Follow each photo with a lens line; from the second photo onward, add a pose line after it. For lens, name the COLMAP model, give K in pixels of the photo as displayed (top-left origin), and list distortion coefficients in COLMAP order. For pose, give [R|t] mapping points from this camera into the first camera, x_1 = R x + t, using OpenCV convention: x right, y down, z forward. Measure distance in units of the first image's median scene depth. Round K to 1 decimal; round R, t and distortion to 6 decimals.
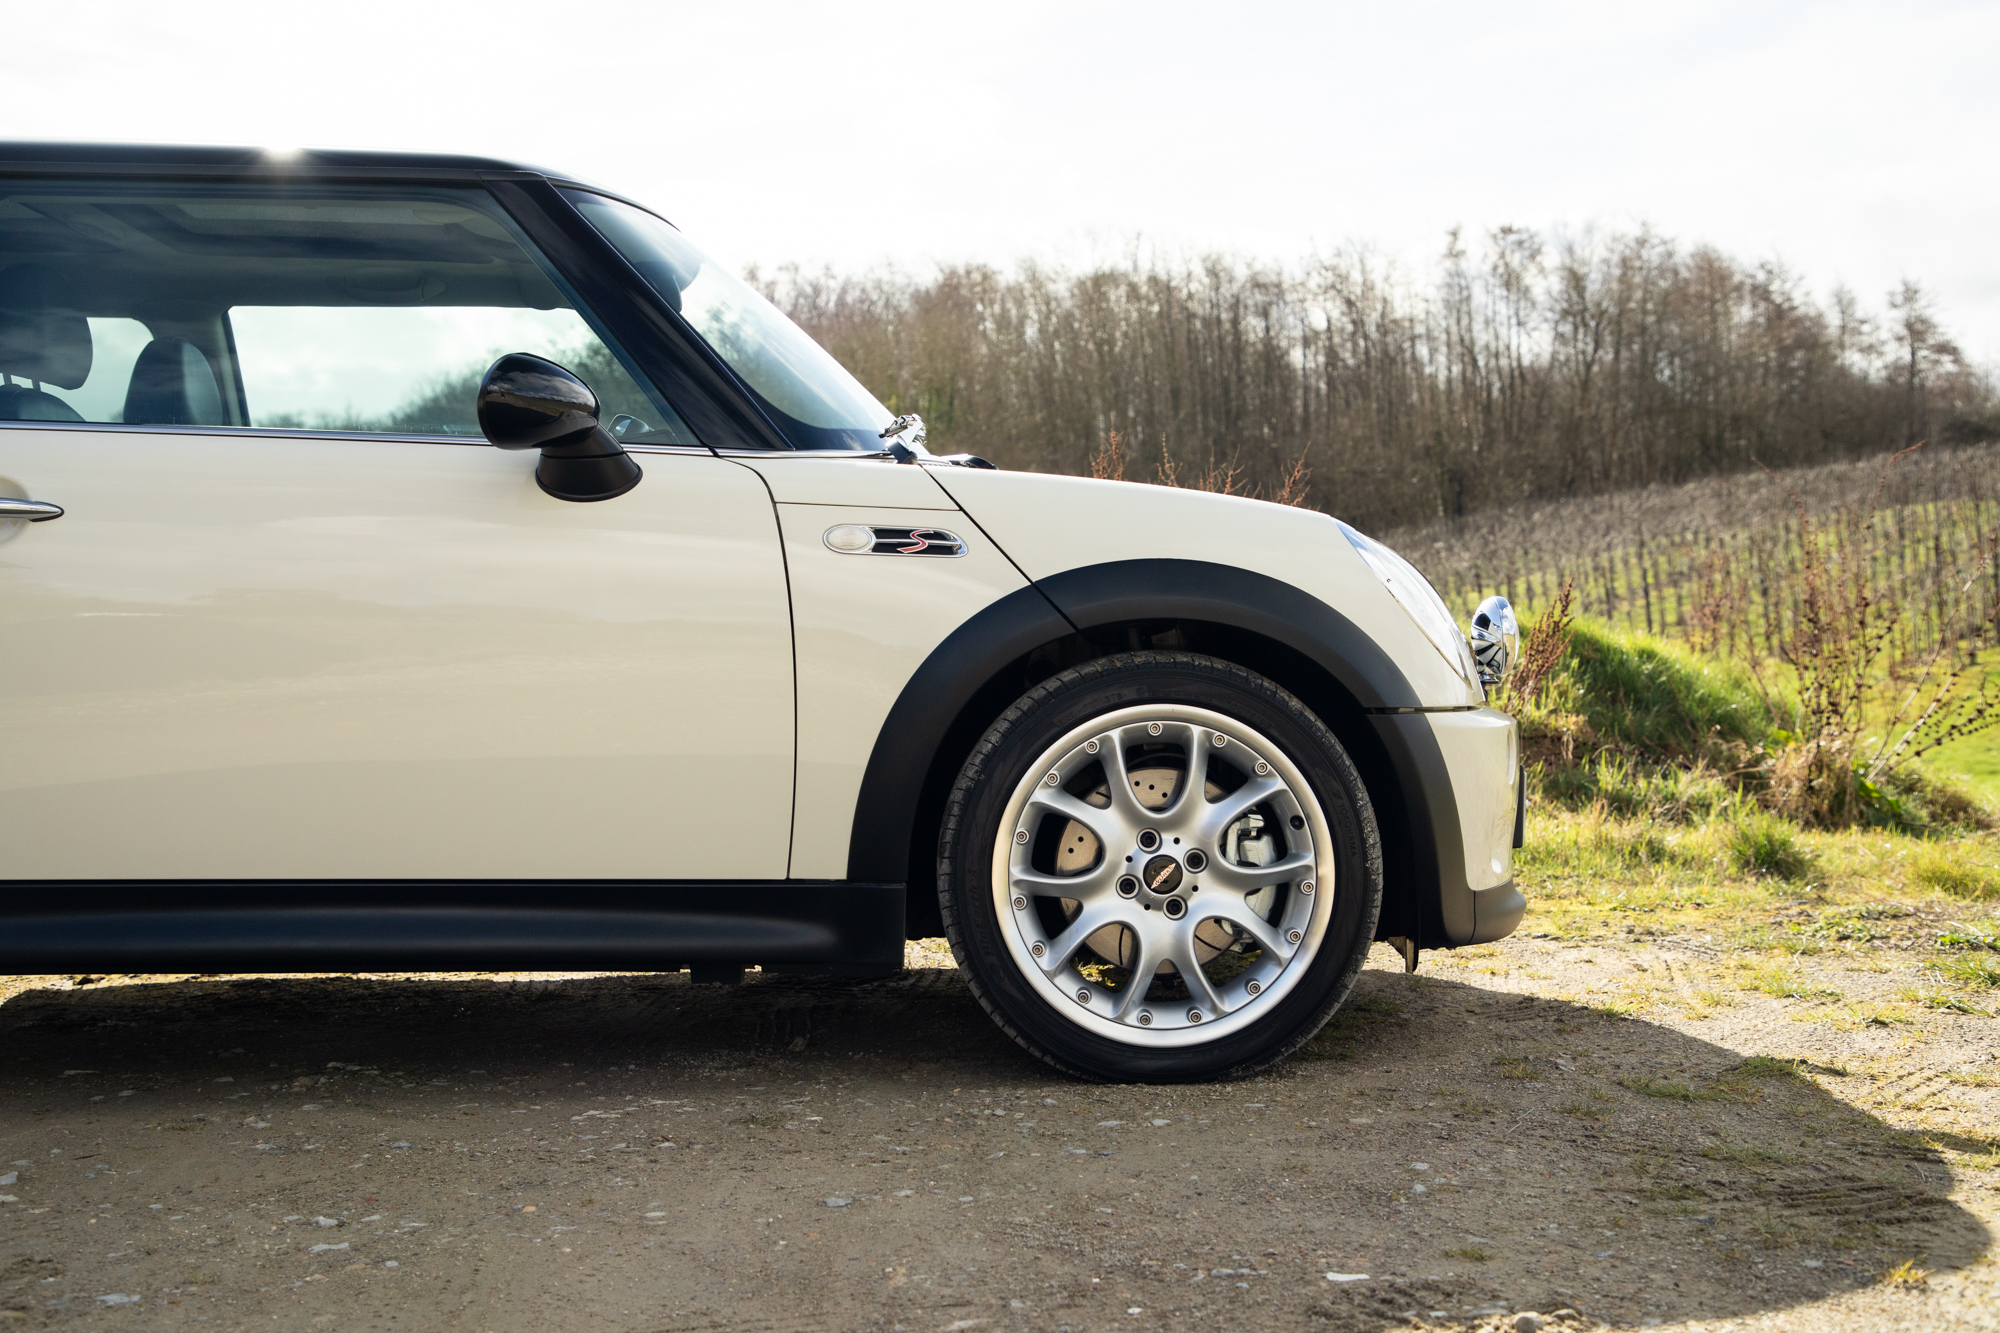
lens RADIAL K [[2360.8, 0, 998.0], [0, 2360.8, 667.6], [0, 0, 1]] dist [0.101103, 0.000000]
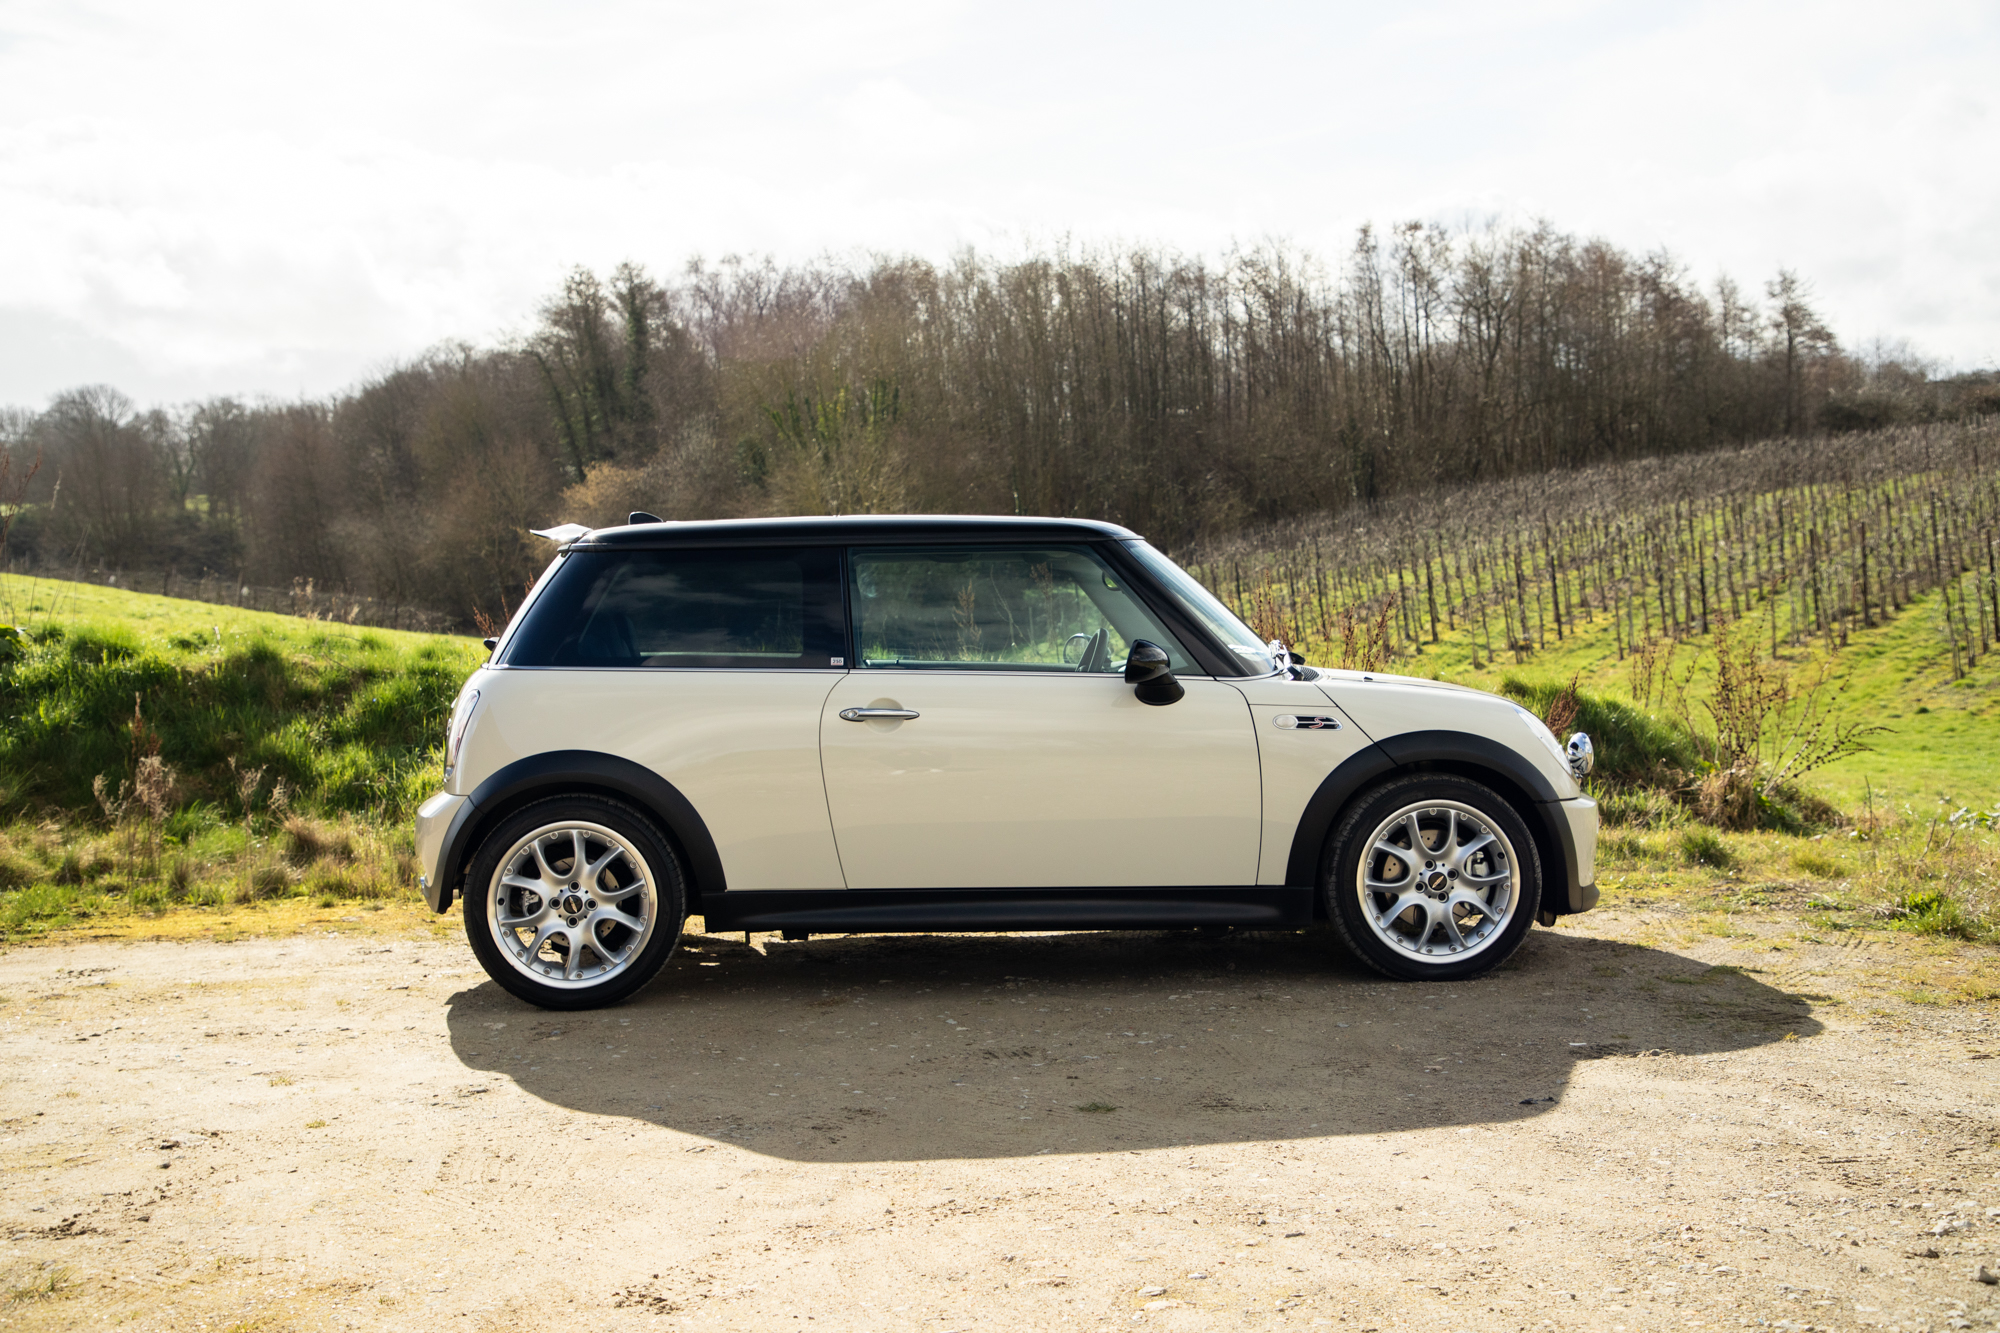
lens RADIAL K [[2290.9, 0, 1000.6], [0, 2290.9, 659.8], [0, 0, 1]] dist [0.102527, 0.000000]
pose [[0.999315, -0.009254, 0.035834, -0.164444], [0.008874, 0.999903, 0.010742, -0.056660], [-0.035930, -0.010417, 0.999300, -0.431233]]
